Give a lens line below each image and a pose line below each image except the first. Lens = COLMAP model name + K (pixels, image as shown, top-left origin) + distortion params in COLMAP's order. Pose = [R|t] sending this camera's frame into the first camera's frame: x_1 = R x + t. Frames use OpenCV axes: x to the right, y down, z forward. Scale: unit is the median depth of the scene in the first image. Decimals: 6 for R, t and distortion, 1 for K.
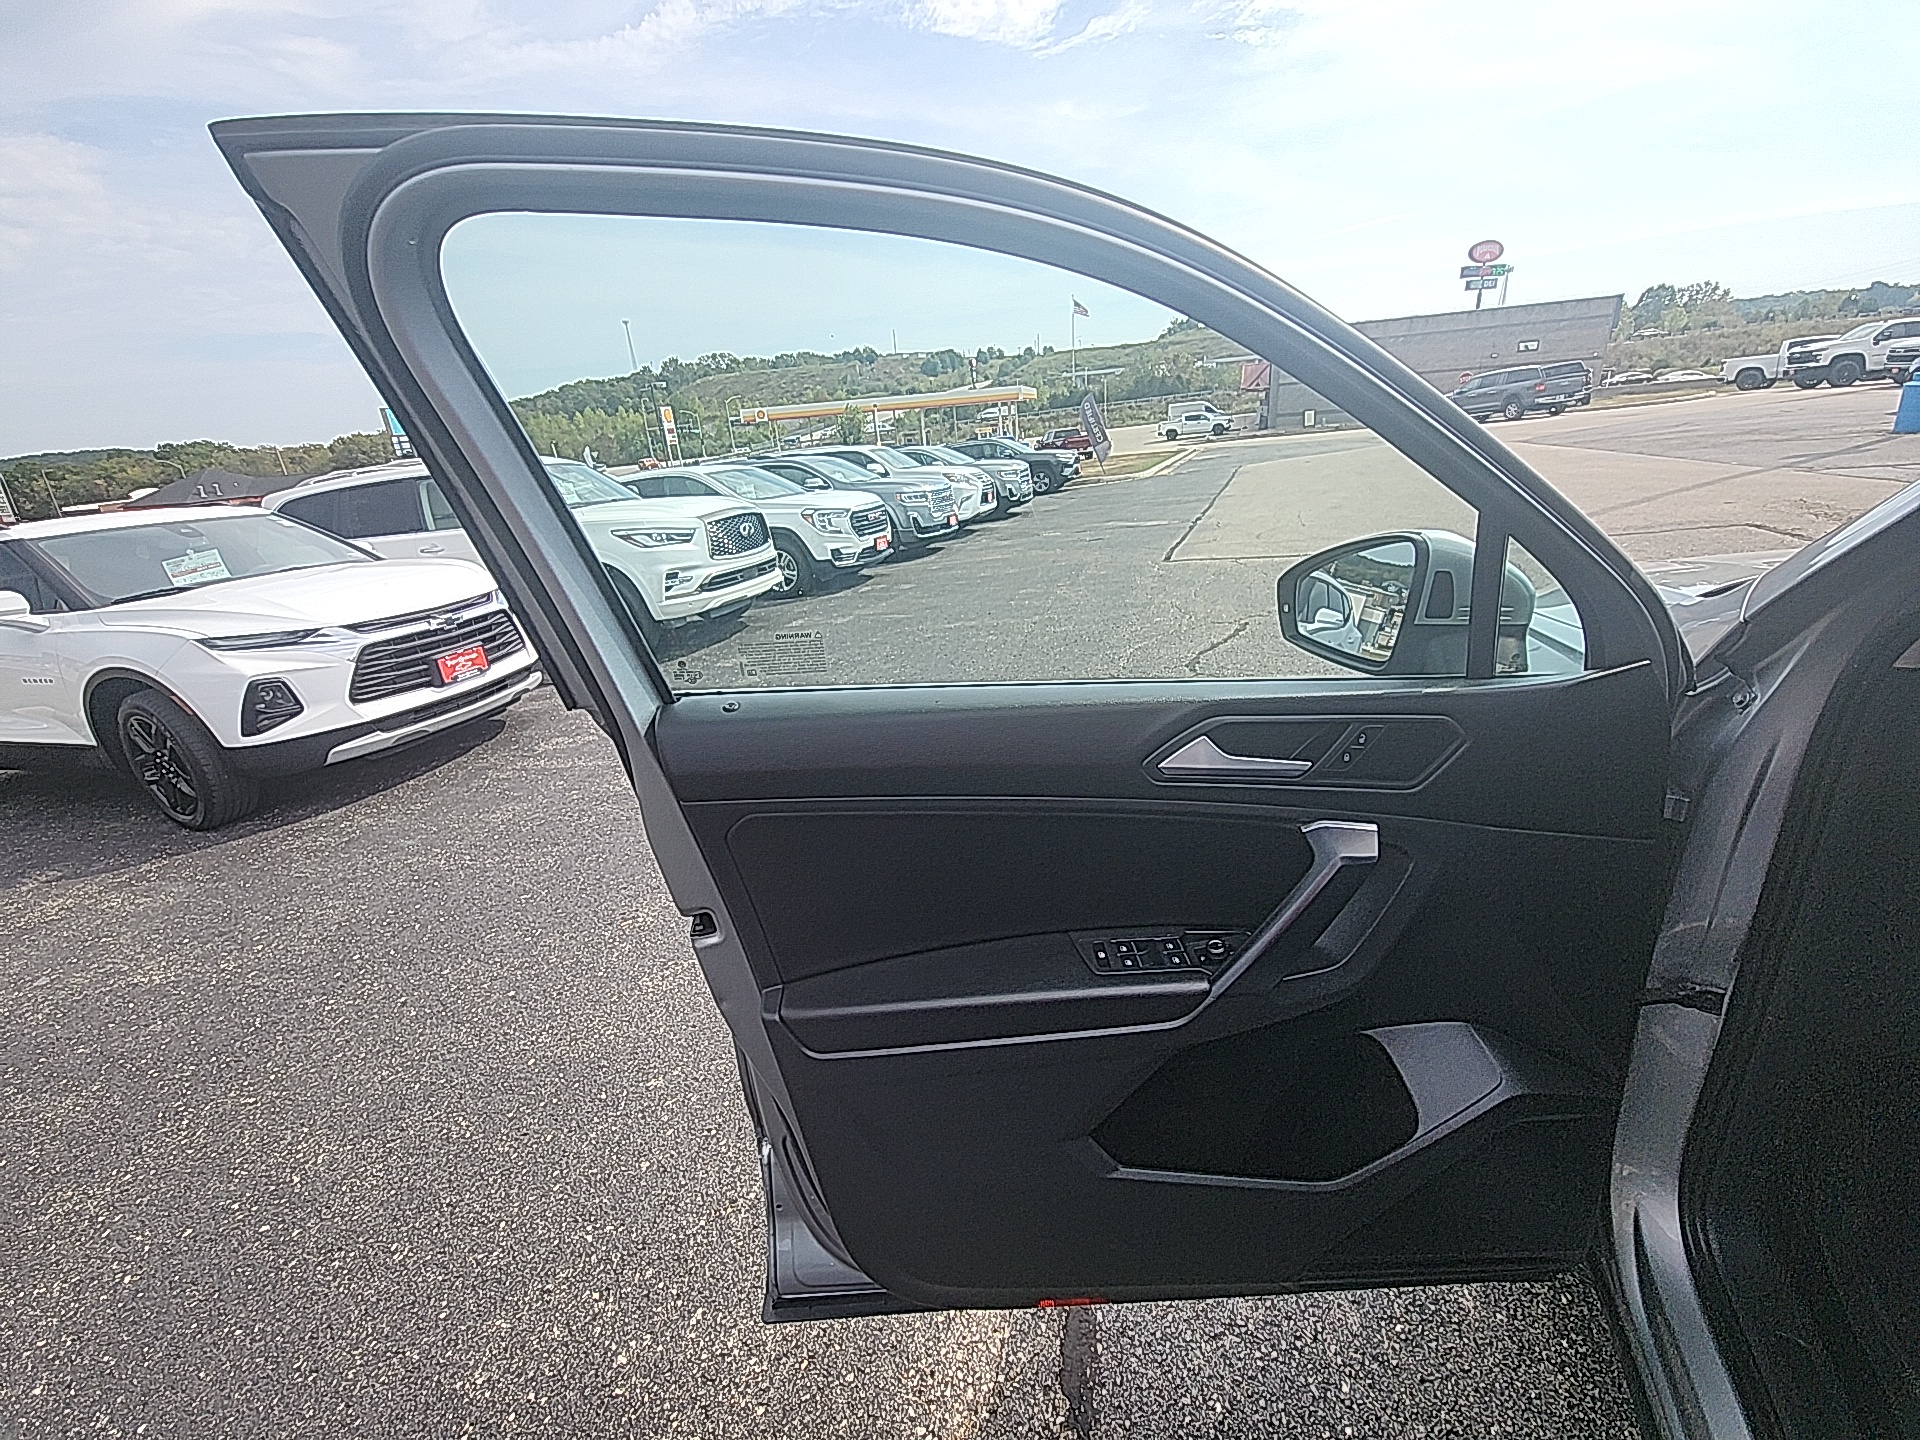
lens RADIAL K [[769.9, 0, 952.1], [0, 769.9, 713.0], [0, 0, 1]] dist [0.015430, -0.013082]
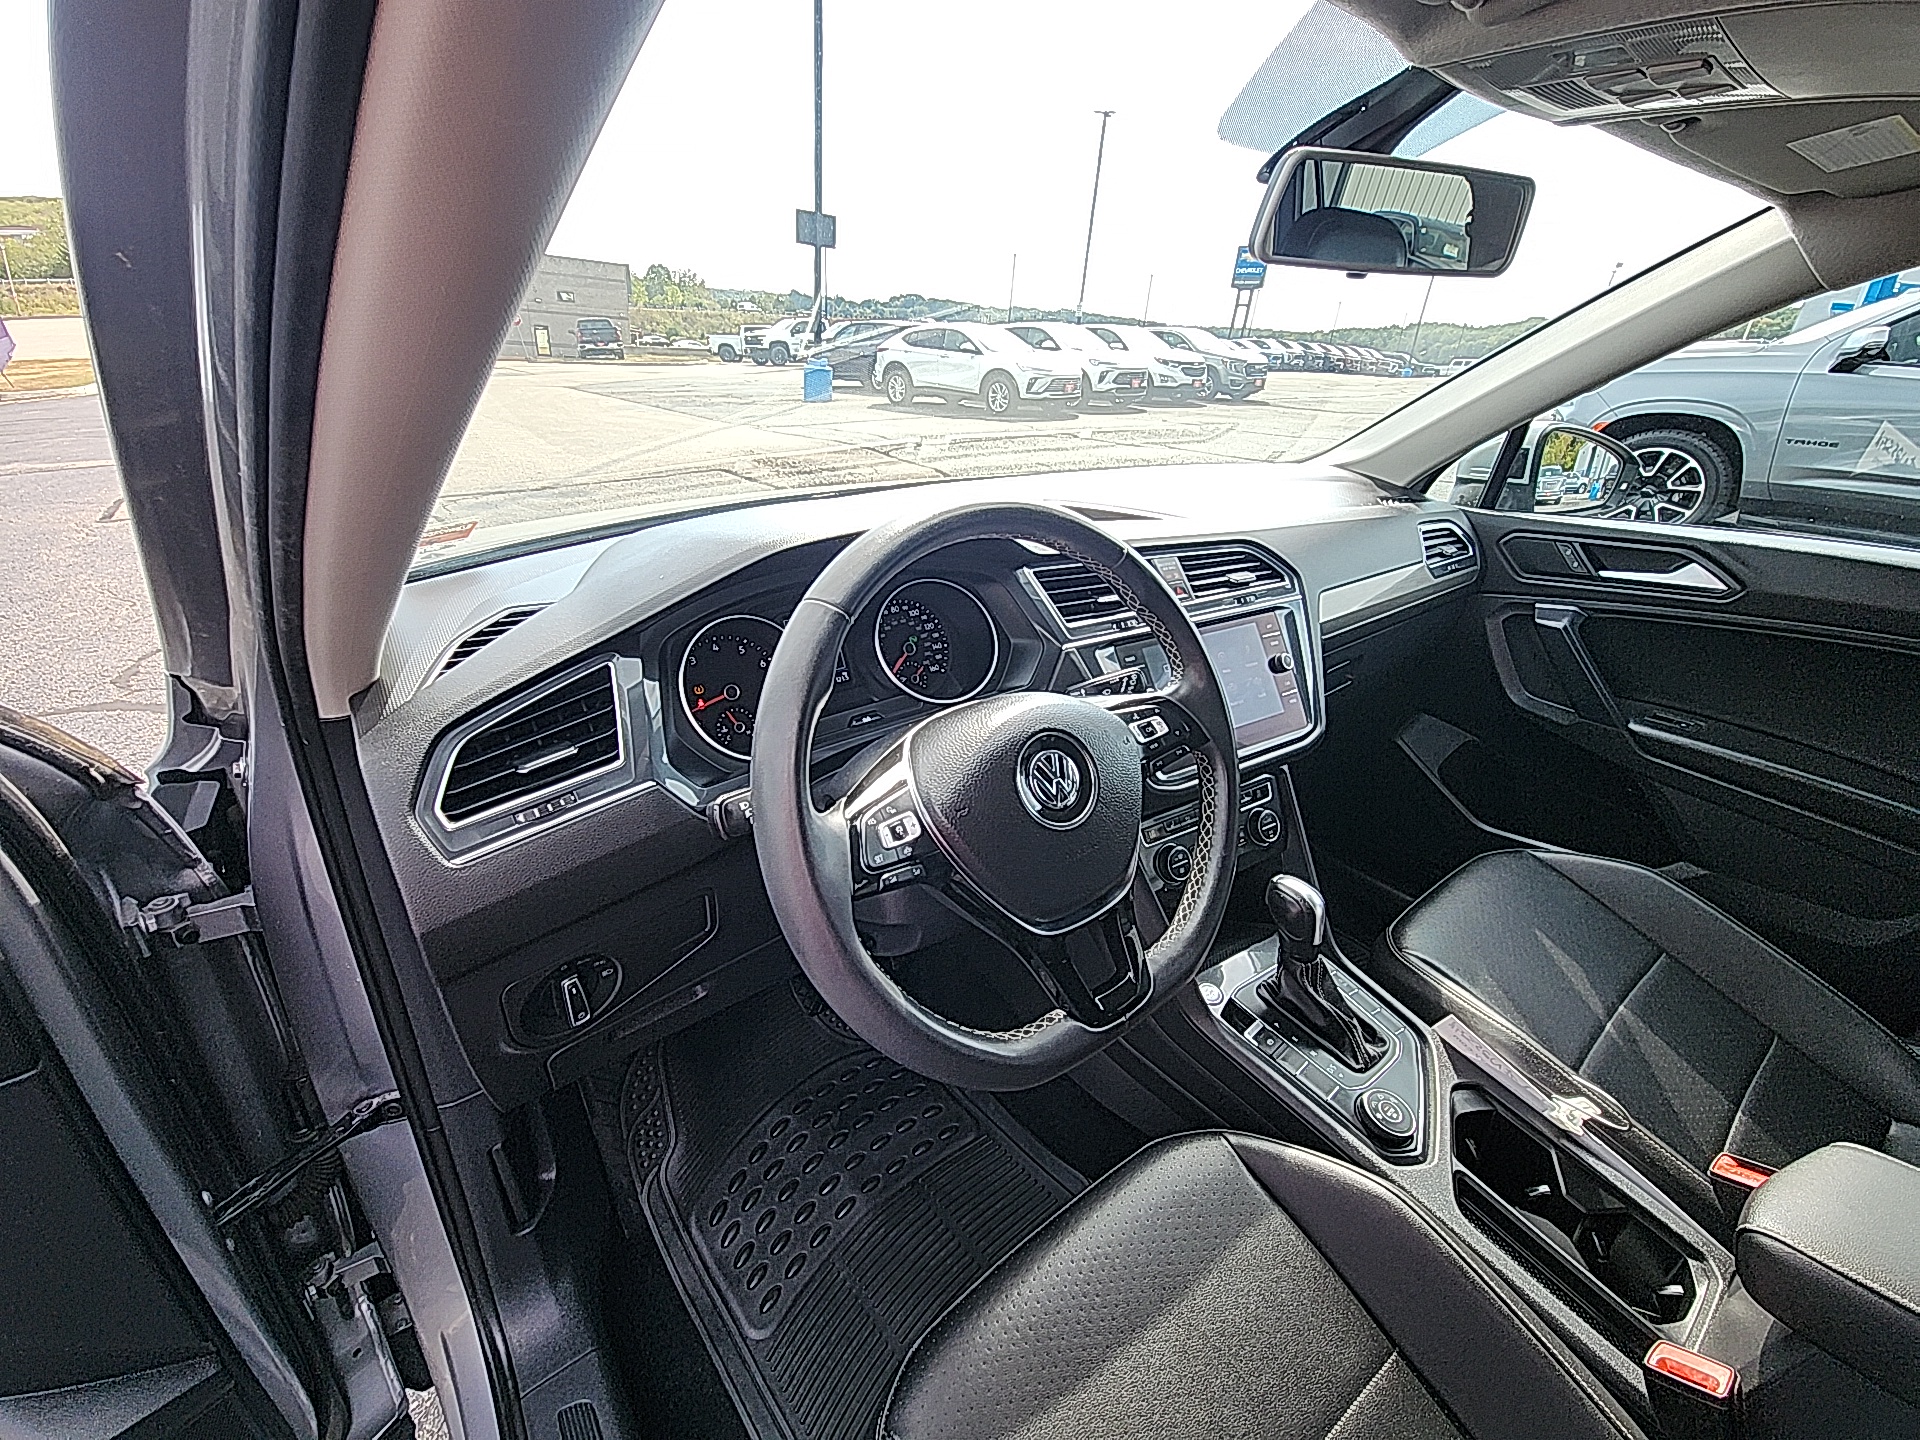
lens RADIAL K [[775.0, 0, 950.3], [0, 775.0, 703.2], [0, 0, 1]] dist [0.014734, -0.010810]
pose [[0.526307, -0.242365, 0.815022, 0.065898], [0.194525, 0.967416, 0.162066, -0.004369], [-0.827744, 0.073246, 0.556304, -0.000779]]
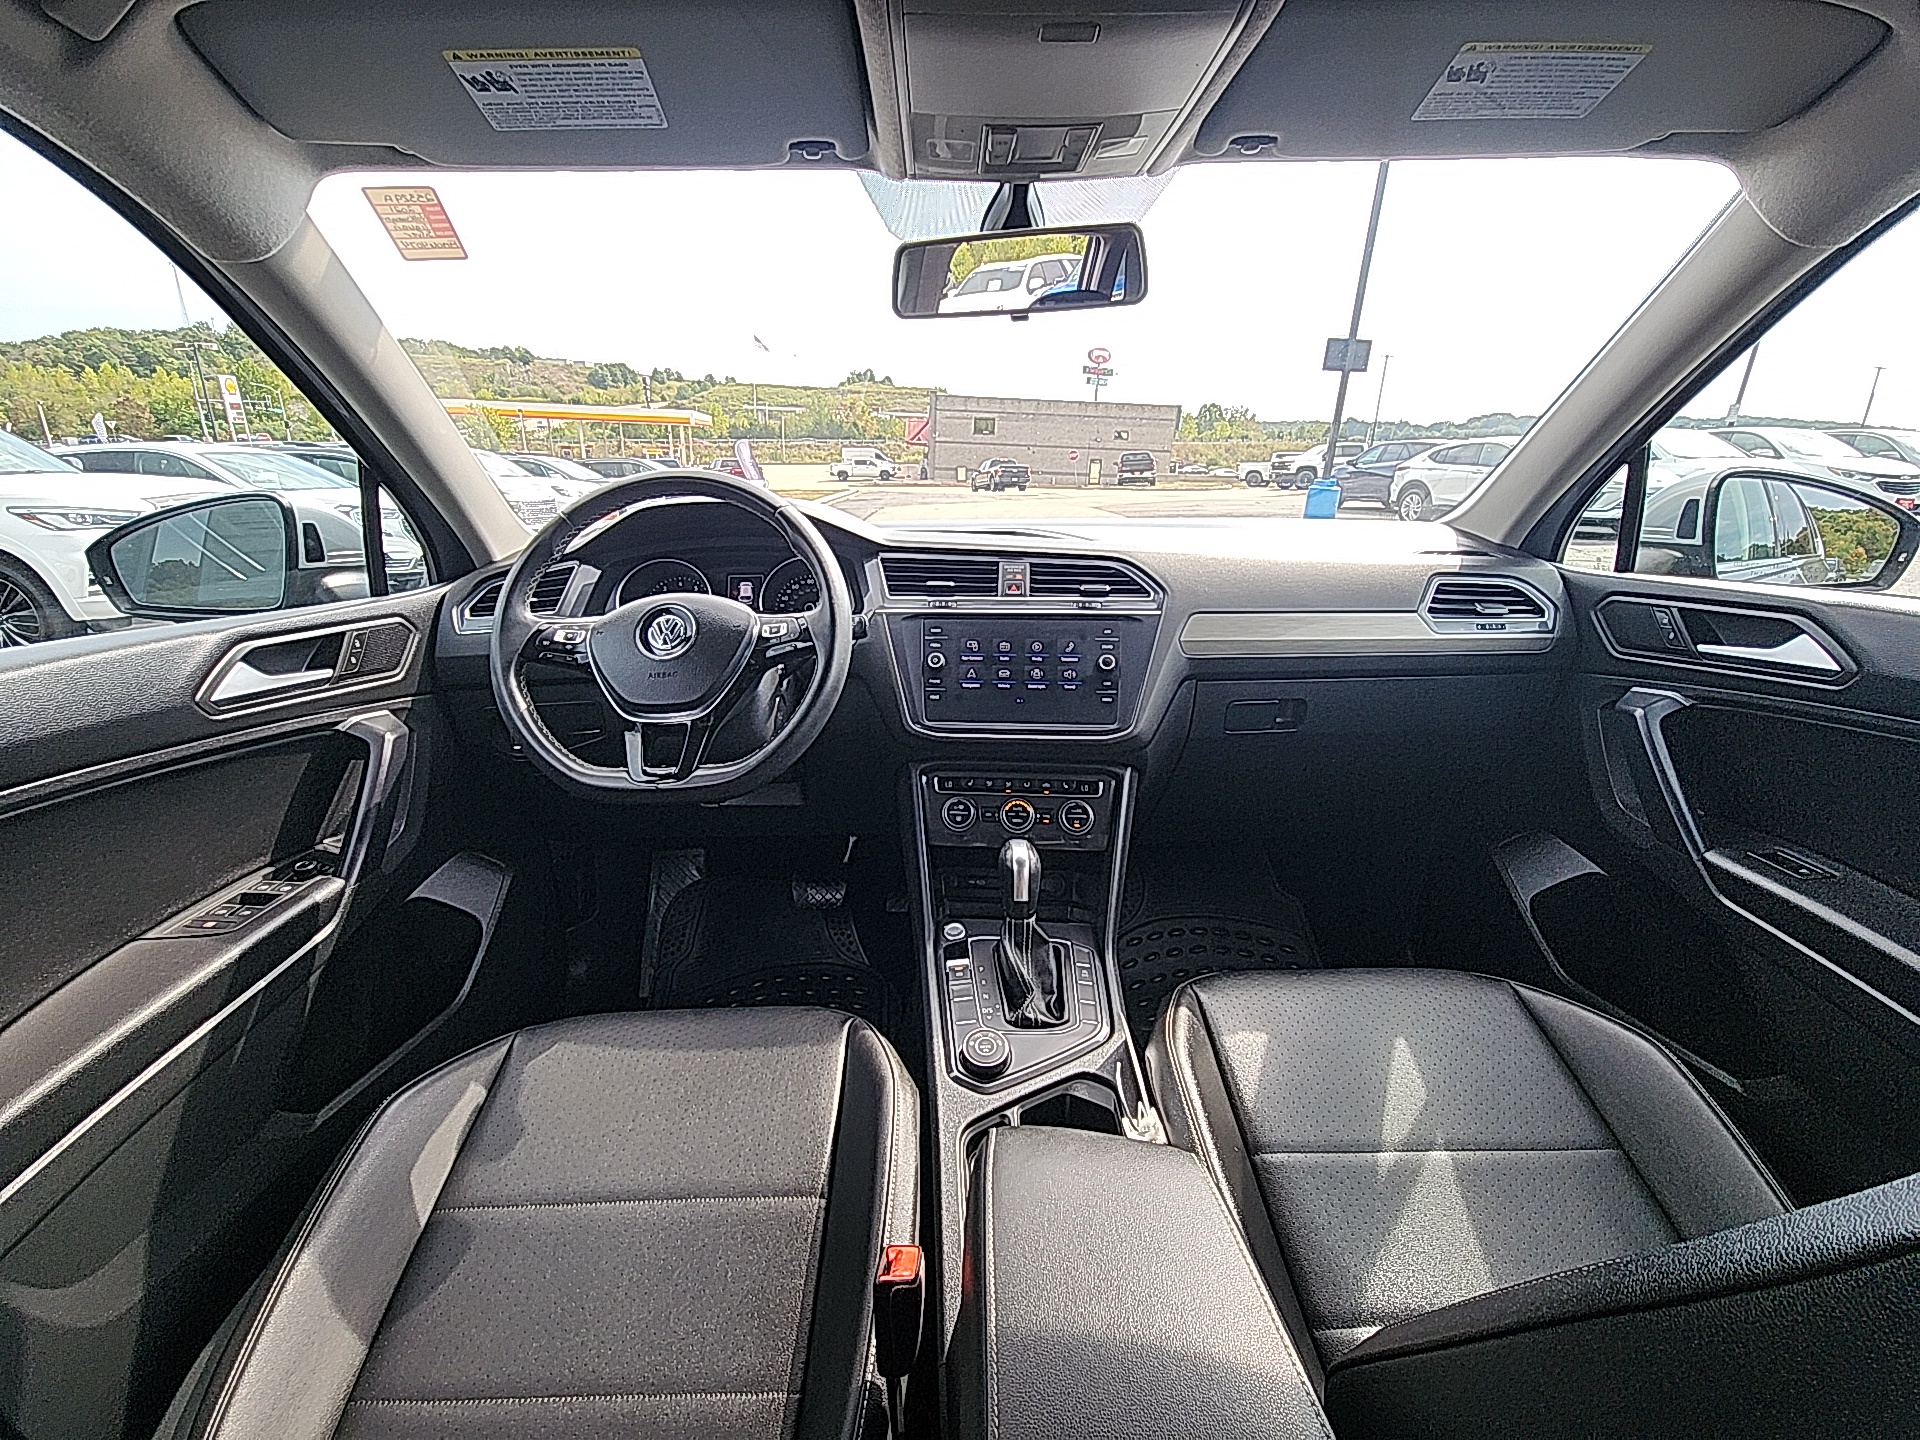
lens RADIAL K [[776.8, 0, 953.0], [0, 776.8, 703.1], [0, 0, 1]] dist [0.000587, 0.000672]
pose [[0.923166, -0.007329, 0.384331, 0.108082], [0.028799, 0.998327, -0.050136, 0.024028], [-0.383321, 0.057352, 0.921833, -0.068969]]
